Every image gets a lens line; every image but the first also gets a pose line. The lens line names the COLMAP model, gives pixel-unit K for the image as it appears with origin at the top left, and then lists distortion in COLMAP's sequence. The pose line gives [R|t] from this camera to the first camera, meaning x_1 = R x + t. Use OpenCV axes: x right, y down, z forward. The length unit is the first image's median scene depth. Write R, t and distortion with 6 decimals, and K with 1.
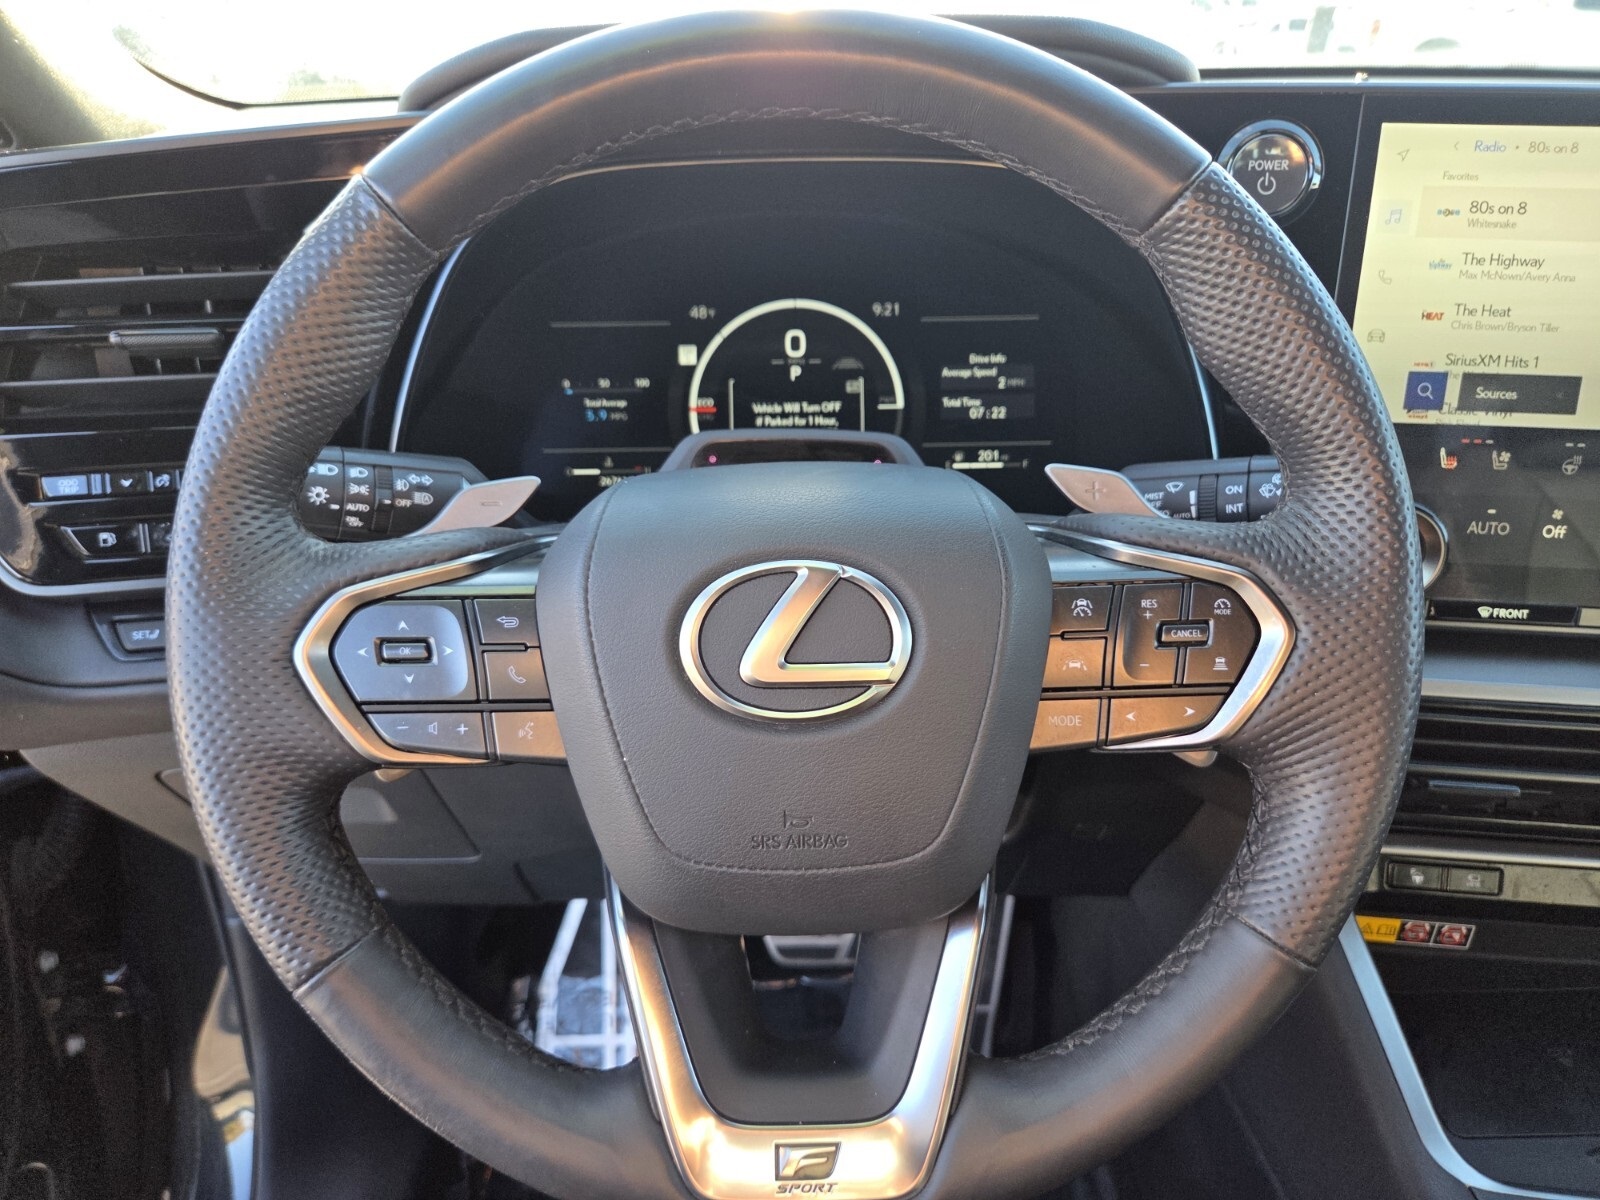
lens RADIAL K [[1080.0, 0, 800.0], [0, 1080.0, 600.0], [0, 0, 1]] dist [0.069566, -0.069526]
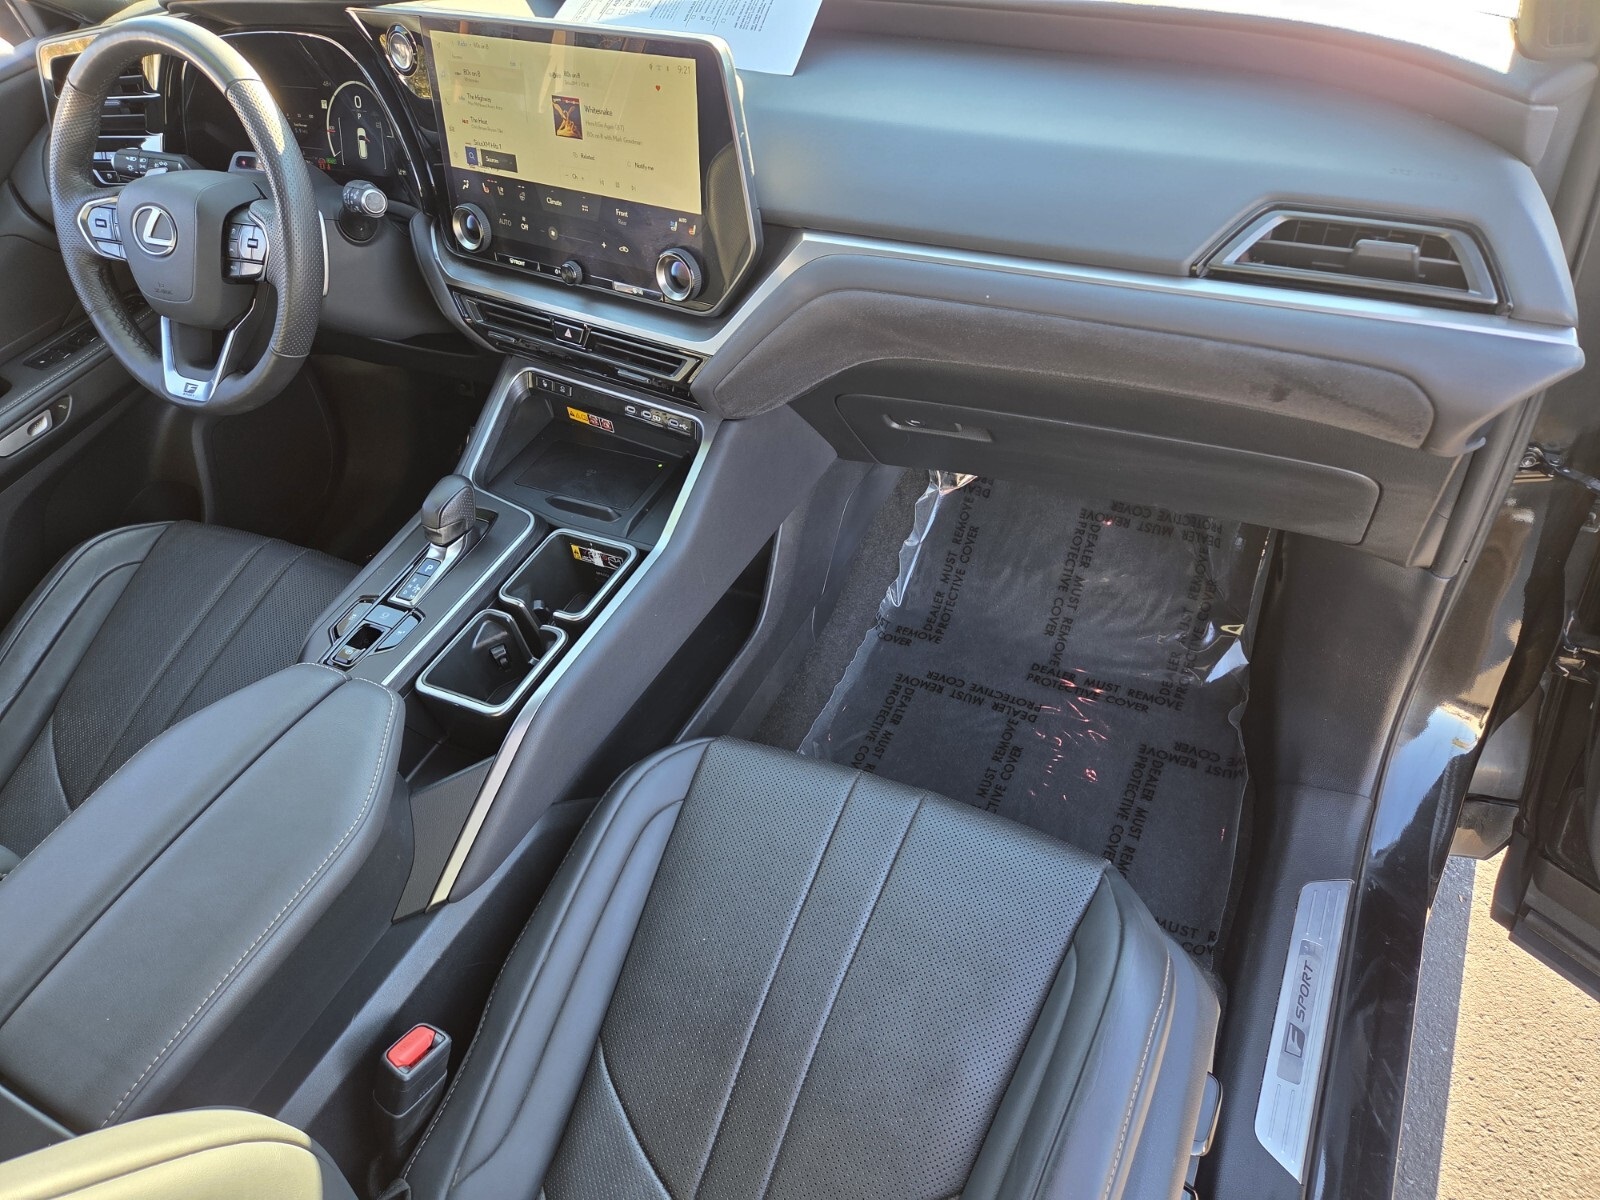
lens RADIAL K [[1080.0, 0, 800.0], [0, 1080.0, 600.0], [0, 0, 1]] dist [0.069566, -0.069526]
pose [[0.876666, 0.242412, -0.415564, 2.364735], [-0.094233, 0.933568, 0.345790, -0.179511], [0.471781, -0.263982, 0.841270, -0.860633]]
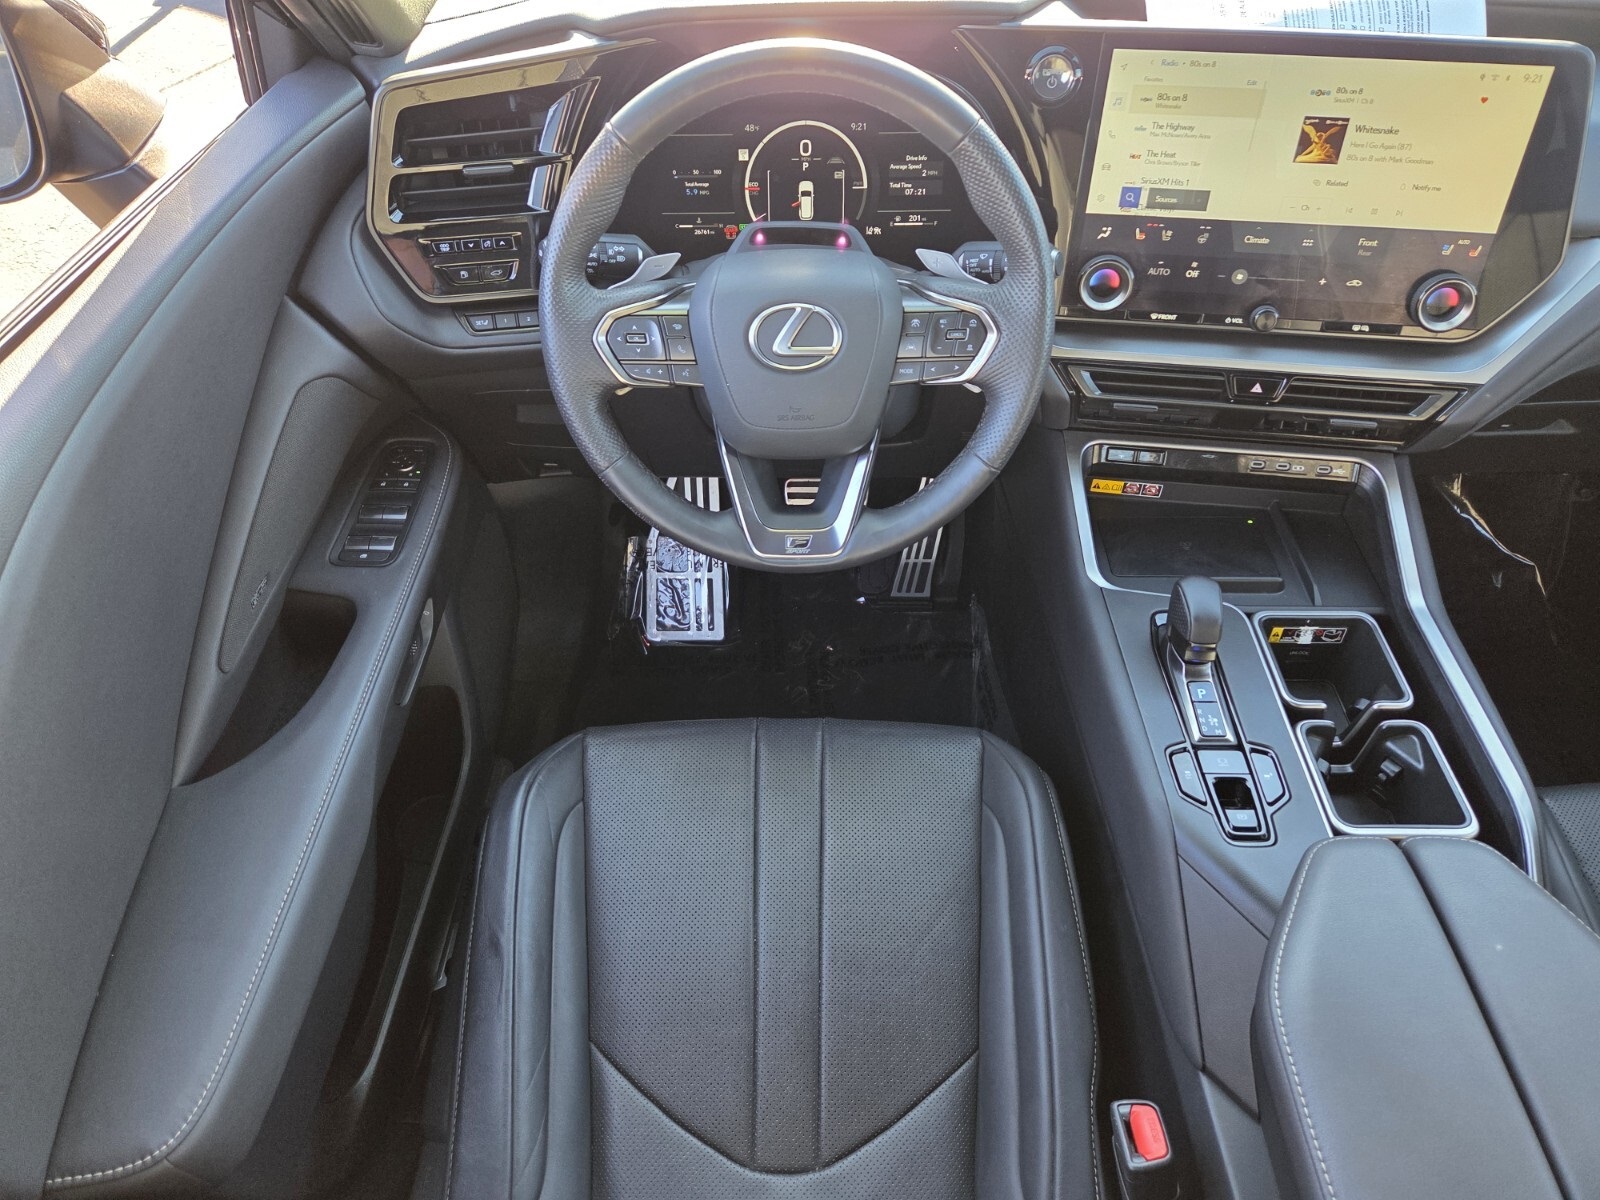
lens RADIAL K [[1062.0, 0, 786.0], [0, 1062.0, 598.5], [0, 0, 1]] dist [0.068955, -0.065967]
pose [[0.999005, 0.020536, -0.039582, 0.057221], [-0.007186, 0.950188, 0.311595, -0.105812], [0.044010, -0.311000, 0.949390, -1.033923]]
